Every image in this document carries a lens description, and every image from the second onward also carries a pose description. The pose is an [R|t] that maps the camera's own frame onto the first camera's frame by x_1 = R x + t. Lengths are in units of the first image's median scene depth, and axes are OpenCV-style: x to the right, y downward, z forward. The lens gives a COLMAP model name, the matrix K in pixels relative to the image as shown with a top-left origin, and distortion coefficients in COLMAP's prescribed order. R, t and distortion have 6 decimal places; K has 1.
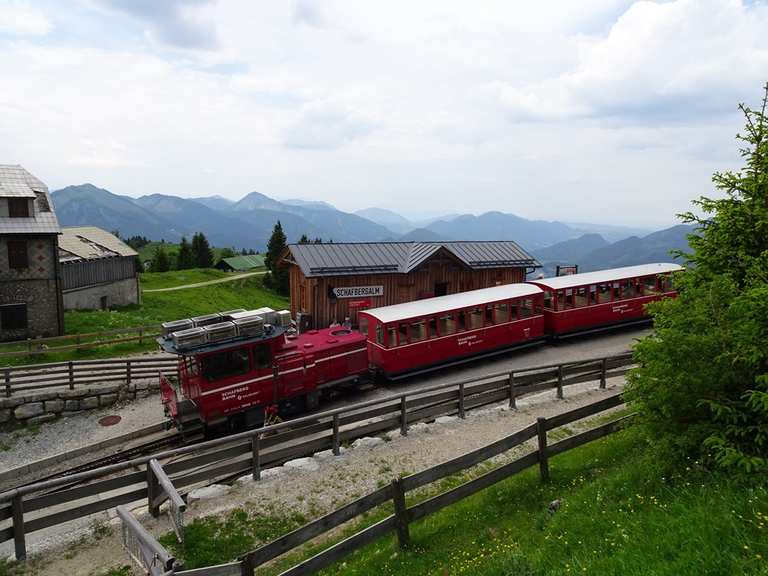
lens RADIAL K [[547.8, 0, 390.9], [0, 547.8, 287.5], [0, 0, 1]] dist [0.004450, 0.004049]
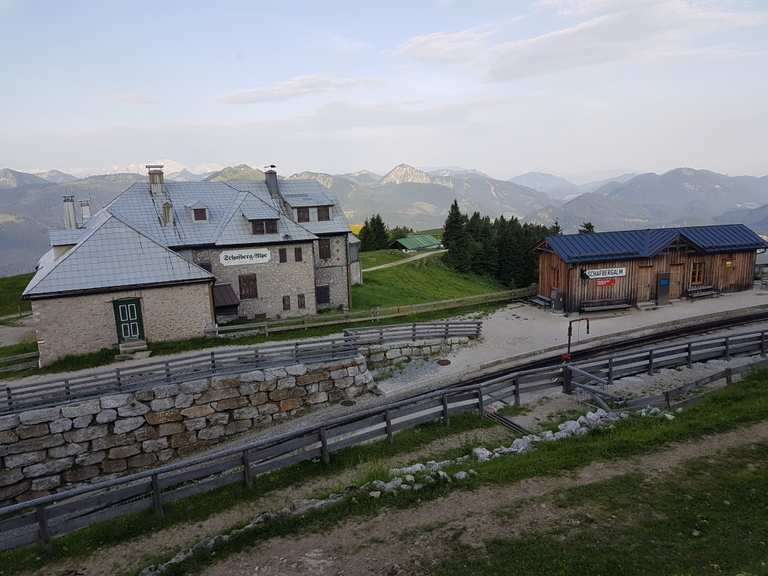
lens RADIAL K [[590.5, 0, 391.5], [0, 590.5, 296.3], [0, 0, 1]] dist [0.120284, -0.147349]
pose [[0.965797, -0.001944, -0.259293, -0.151045], [0.016094, 0.998493, 0.052460, -0.015873], [0.258800, -0.054839, 0.964373, -0.367881]]
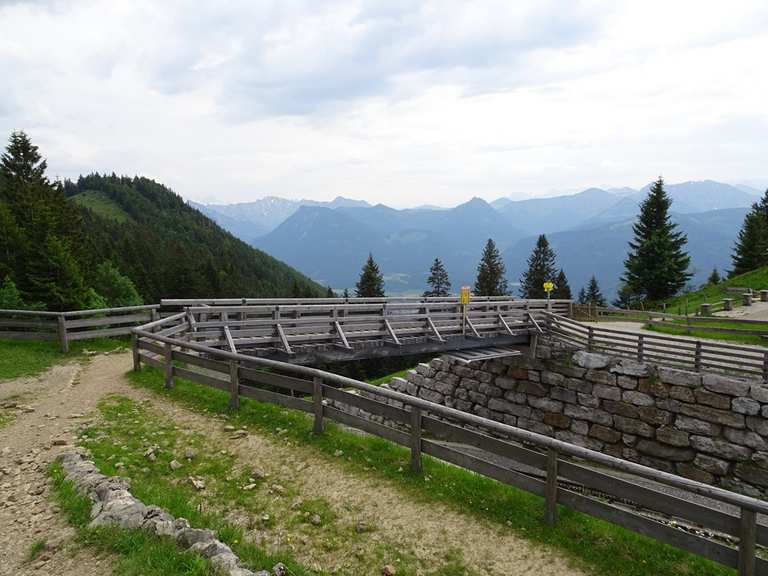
lens RADIAL K [[550.8, 0, 390.4], [0, 550.8, 287.0], [0, 0, 1]] dist [0.013322, 0.006671]
pose [[-0.021425, 0.112561, -0.993414, -0.200681], [-0.112315, 0.987081, 0.114265, 0.039696], [0.993442, 0.114023, -0.008506, -0.106201]]
